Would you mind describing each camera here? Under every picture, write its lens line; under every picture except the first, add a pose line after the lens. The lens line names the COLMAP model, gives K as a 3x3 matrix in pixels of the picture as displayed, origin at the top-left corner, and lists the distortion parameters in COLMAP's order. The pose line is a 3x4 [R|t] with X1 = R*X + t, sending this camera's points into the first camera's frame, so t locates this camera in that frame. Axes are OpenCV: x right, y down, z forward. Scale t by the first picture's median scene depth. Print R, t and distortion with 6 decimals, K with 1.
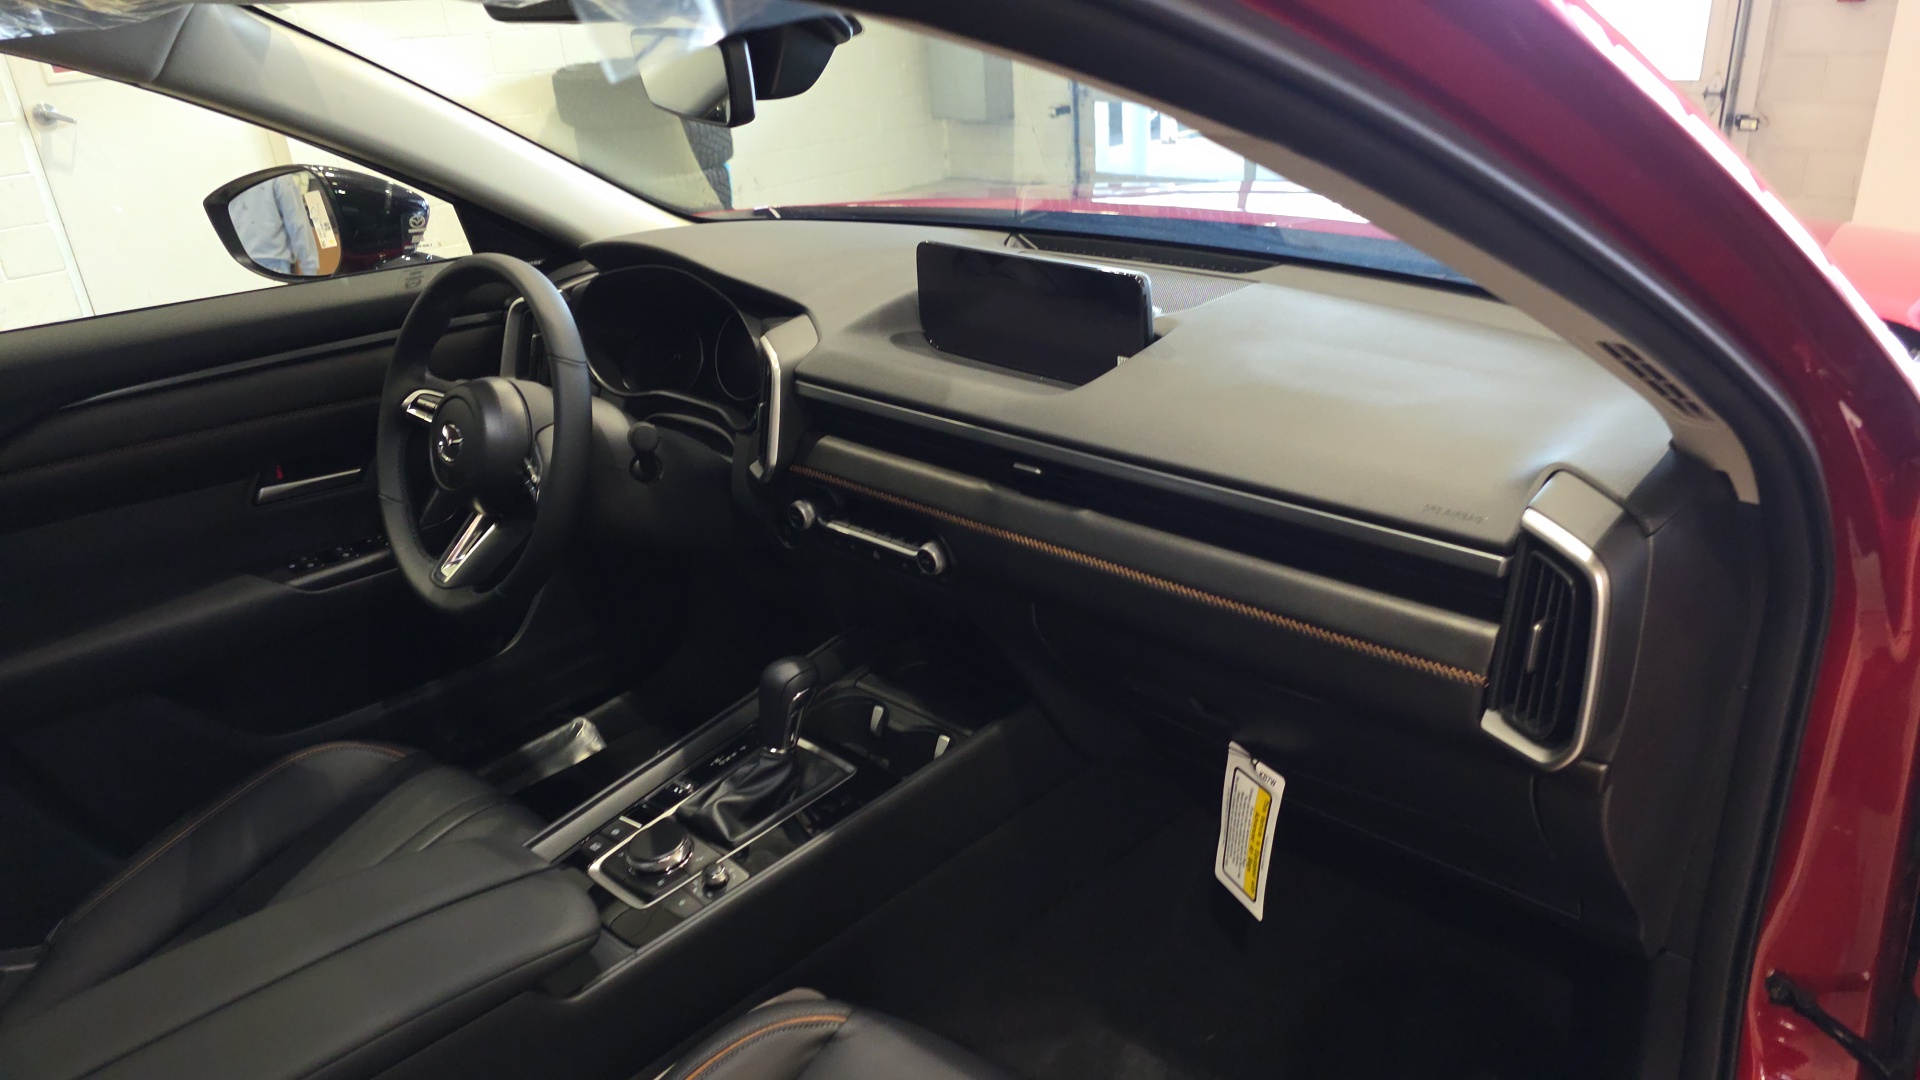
lens RADIAL K [[1255.7, 0, 1010.5], [0, 1255.7, 562.5], [0, 0, 1]] dist [0.142384, -0.192227]
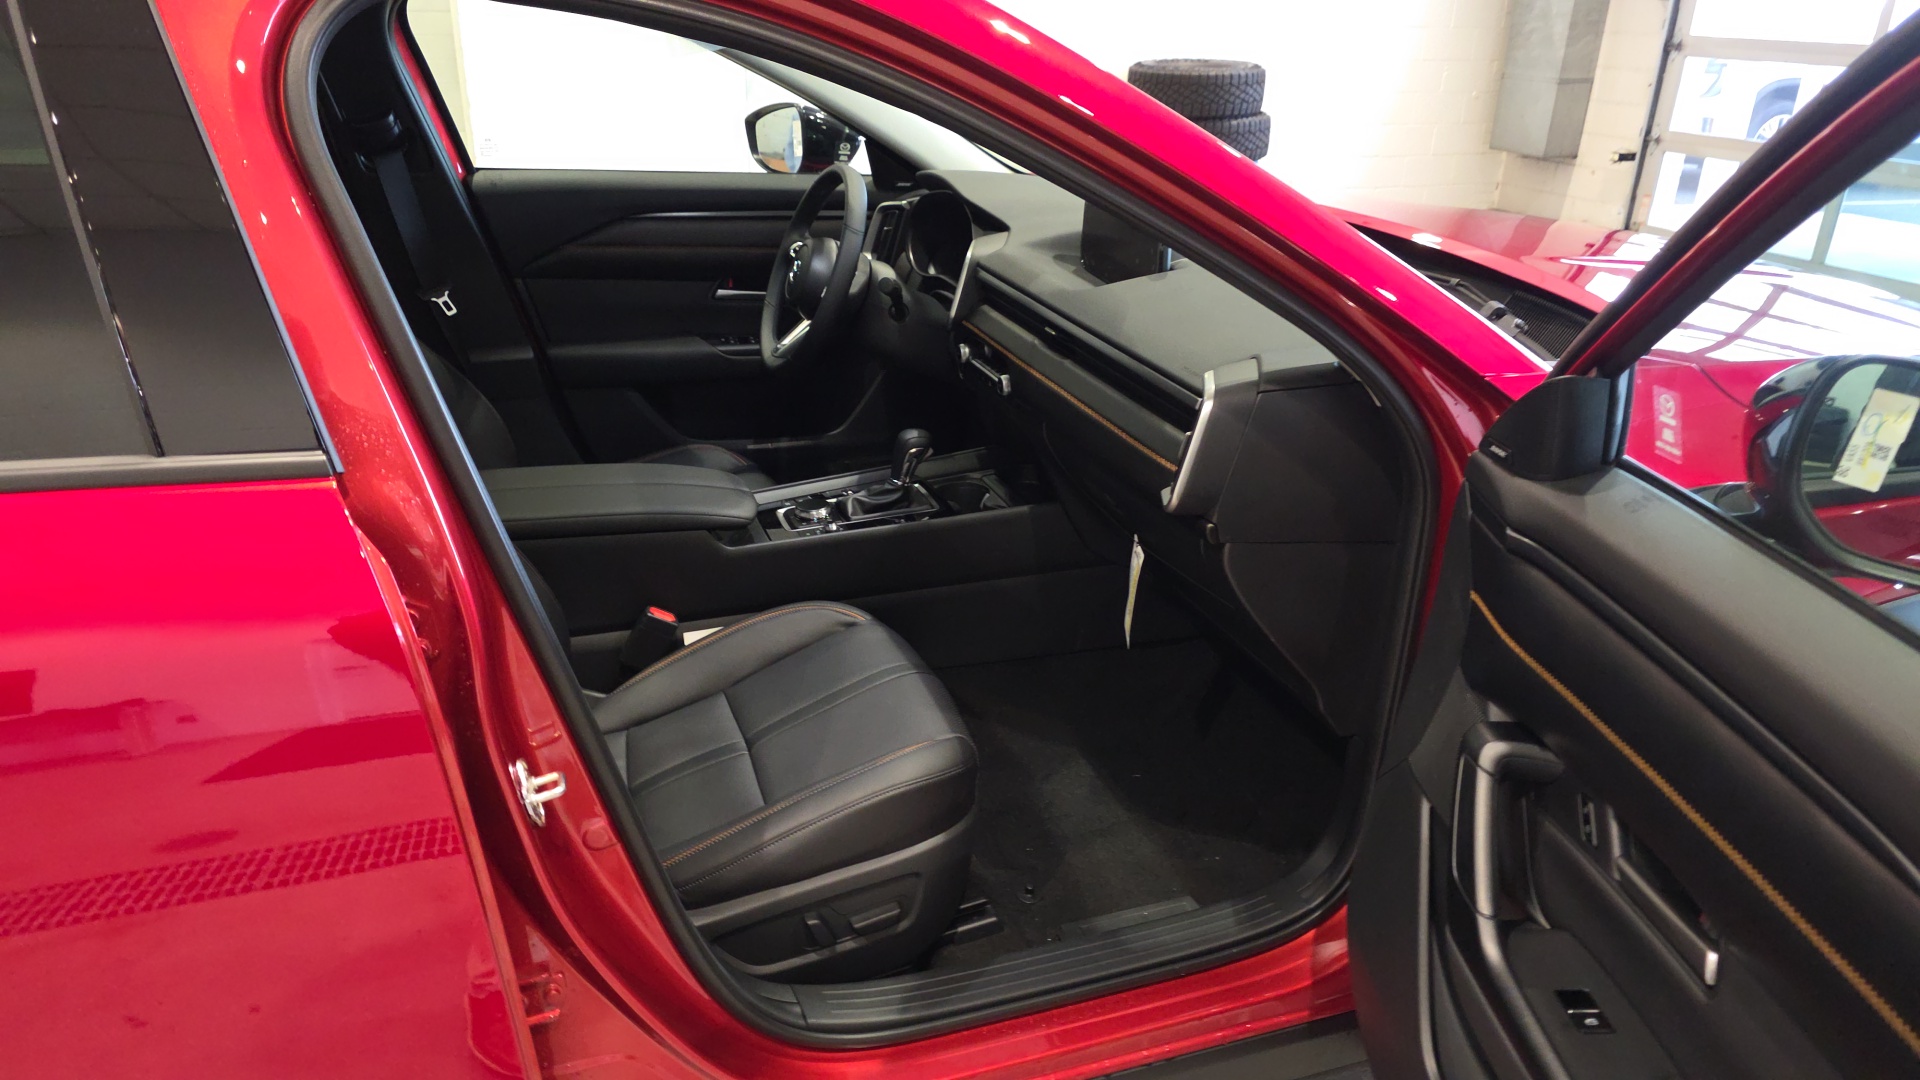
lens RADIAL K [[1255.7, 0, 1010.5], [0, 1255.7, 562.5], [0, 0, 1]] dist [0.142384, -0.192227]
pose [[0.885941, 0.261200, -0.383254, 0.532187], [-0.263487, 0.963490, 0.047565, 0.117207], [0.381685, 0.058842, 0.922417, -0.398599]]
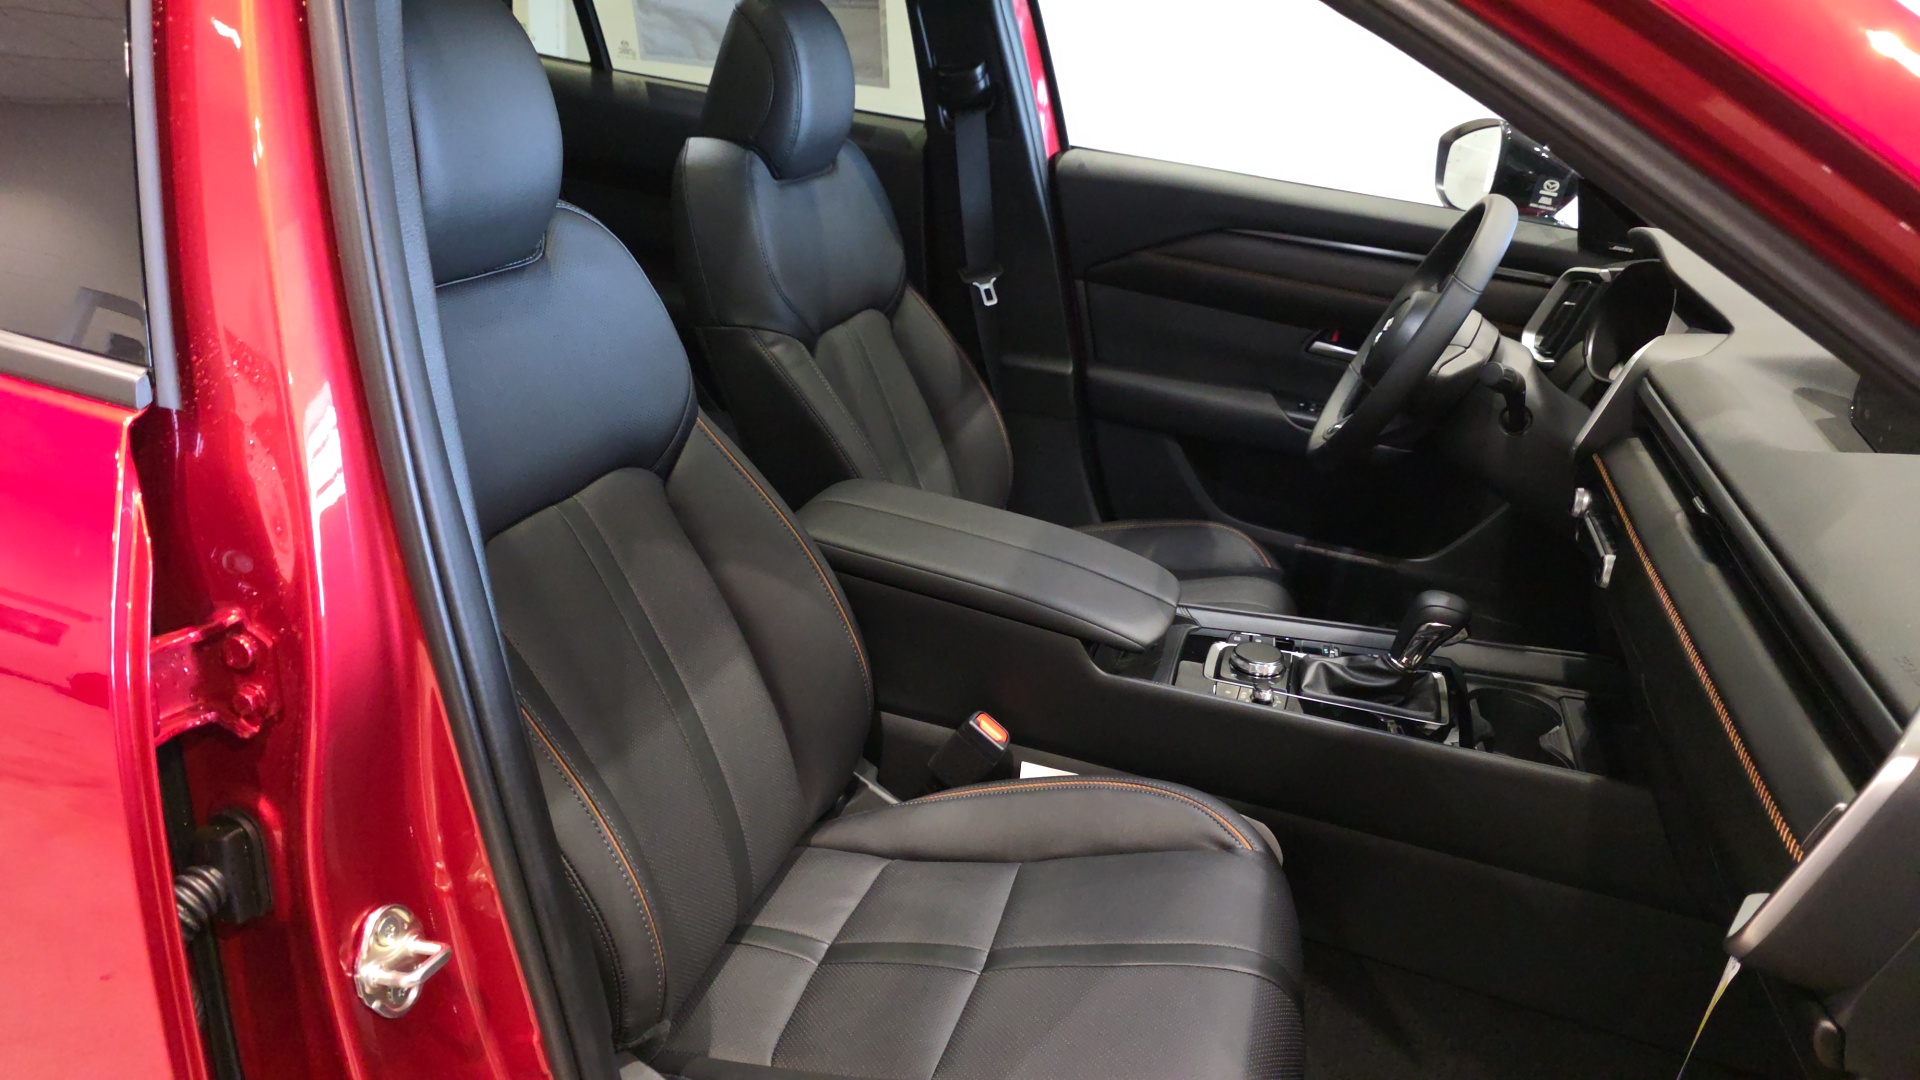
lens RADIAL K [[1320.7, 0, 981.4], [0, 1320.7, 534.6], [0, 0, 1]] dist [0.083735, -0.075255]
pose [[0.426462, 0.440371, -0.790066, 0.450542], [-0.495837, 0.844358, 0.202990, 0.002157], [0.756490, 0.305176, 0.578438, 0.042205]]
